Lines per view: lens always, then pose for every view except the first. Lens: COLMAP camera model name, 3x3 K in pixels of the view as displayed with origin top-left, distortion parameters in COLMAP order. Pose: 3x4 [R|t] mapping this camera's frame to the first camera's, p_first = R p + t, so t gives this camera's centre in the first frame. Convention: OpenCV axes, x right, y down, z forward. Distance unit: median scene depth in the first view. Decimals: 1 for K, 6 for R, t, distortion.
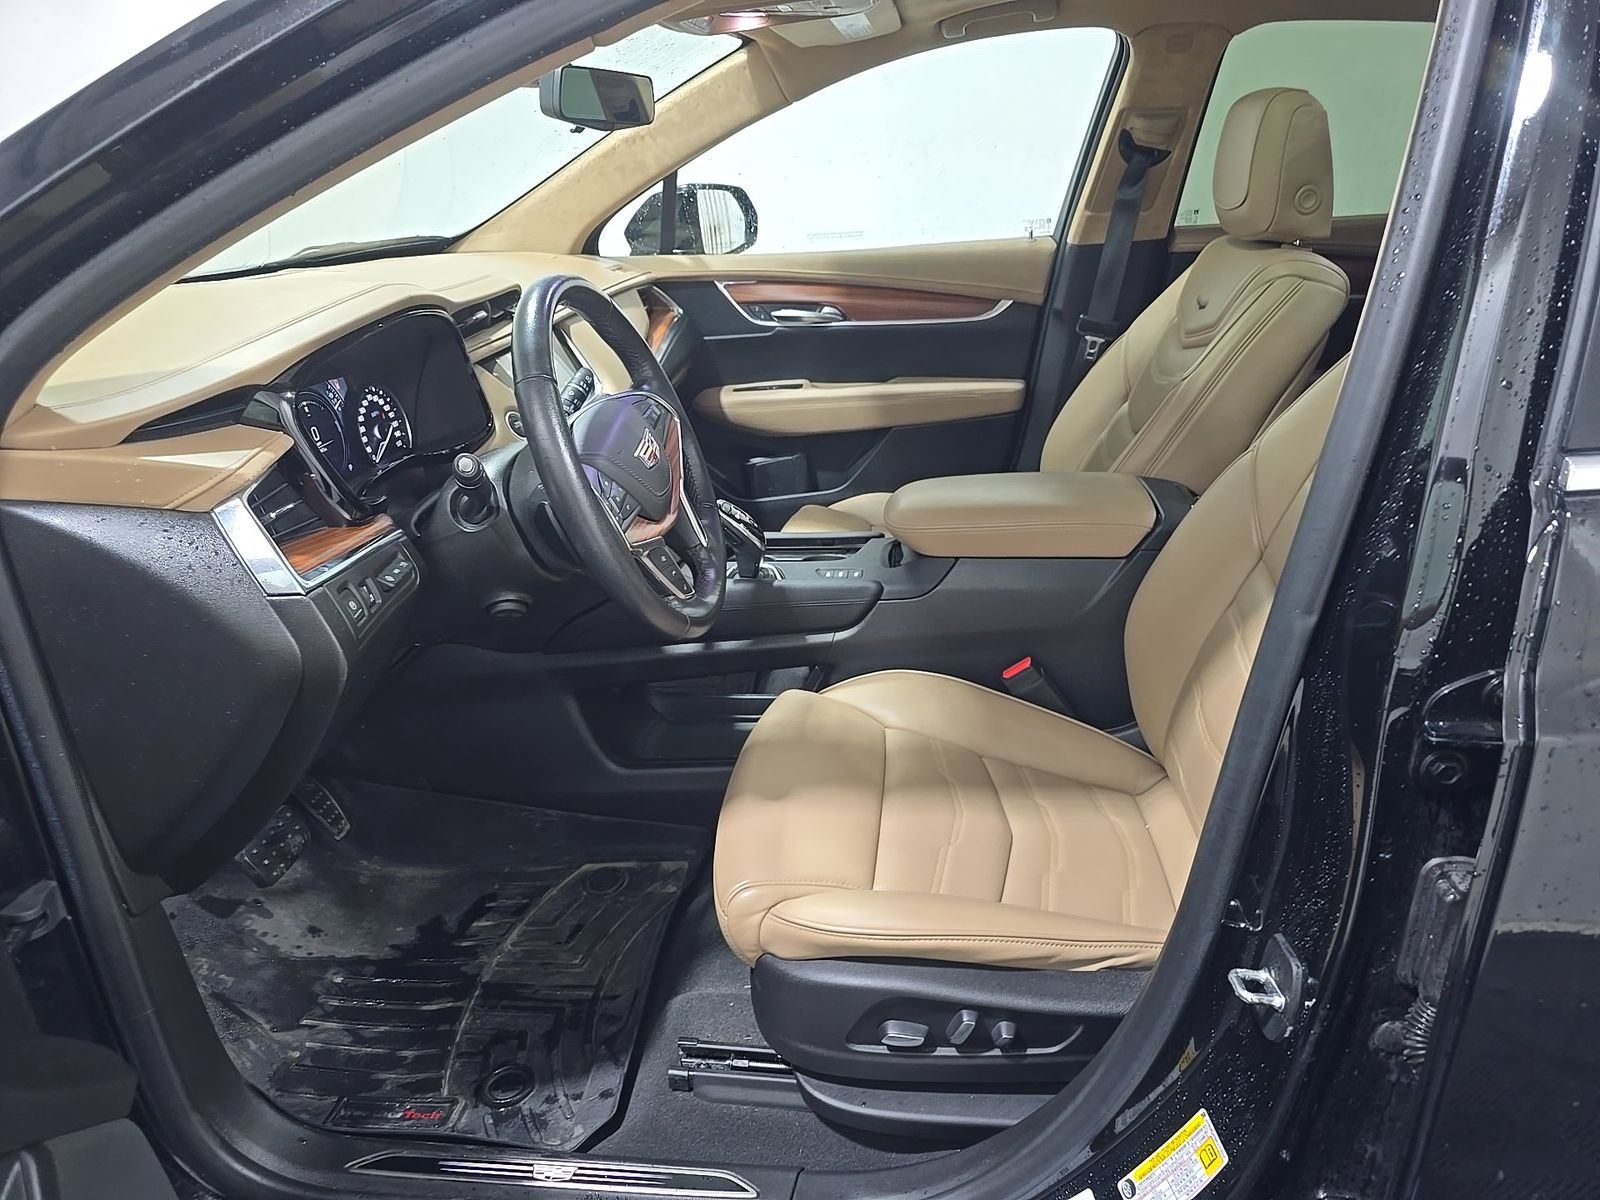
lens RADIAL K [[1076.4, 0, 821.7], [0, 1076.4, 607.1], [0, 0, 1]] dist [0.004667, 0.019614]
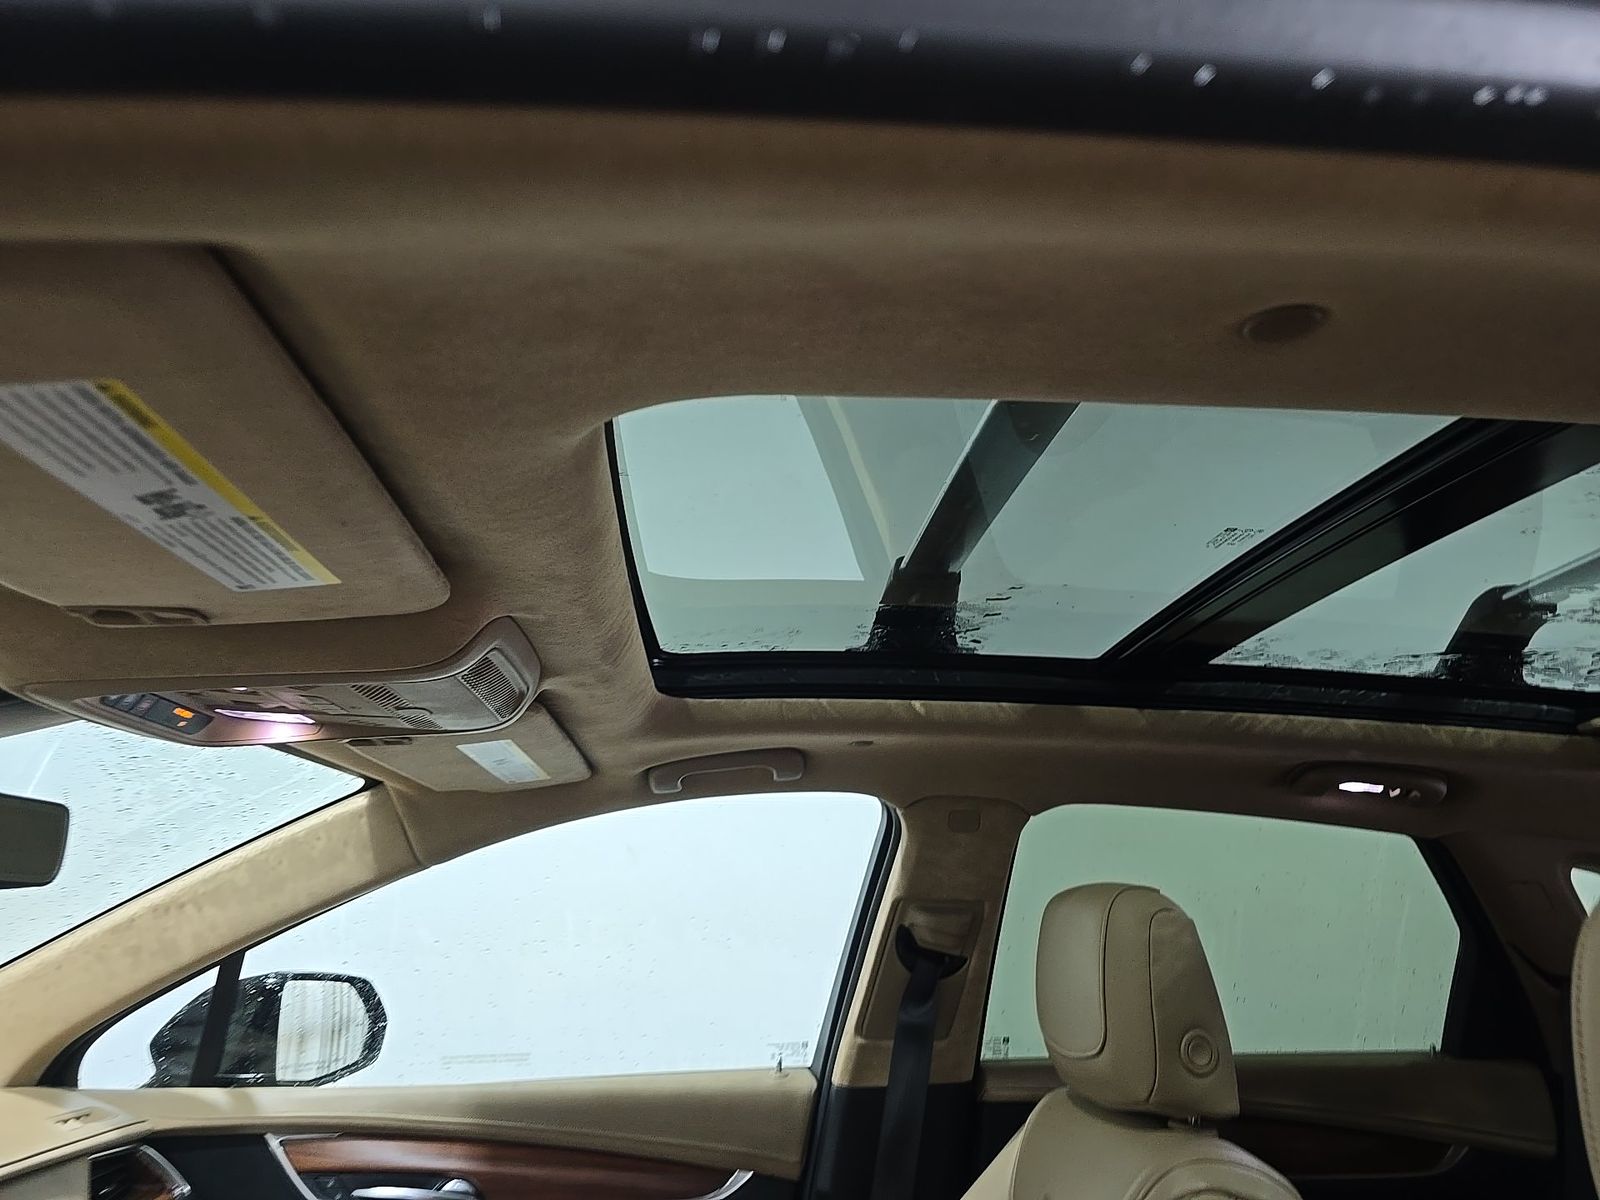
lens RADIAL K [[1076.4, 0, 821.7], [0, 1076.4, 607.1], [0, 0, 1]] dist [0.004667, 0.019614]
pose [[0.980822, 0.093703, 0.170905, 0.080373], [0.035429, 0.776533, -0.629079, -0.148186], [-0.191660, 0.623069, 0.758321, 0.313589]]
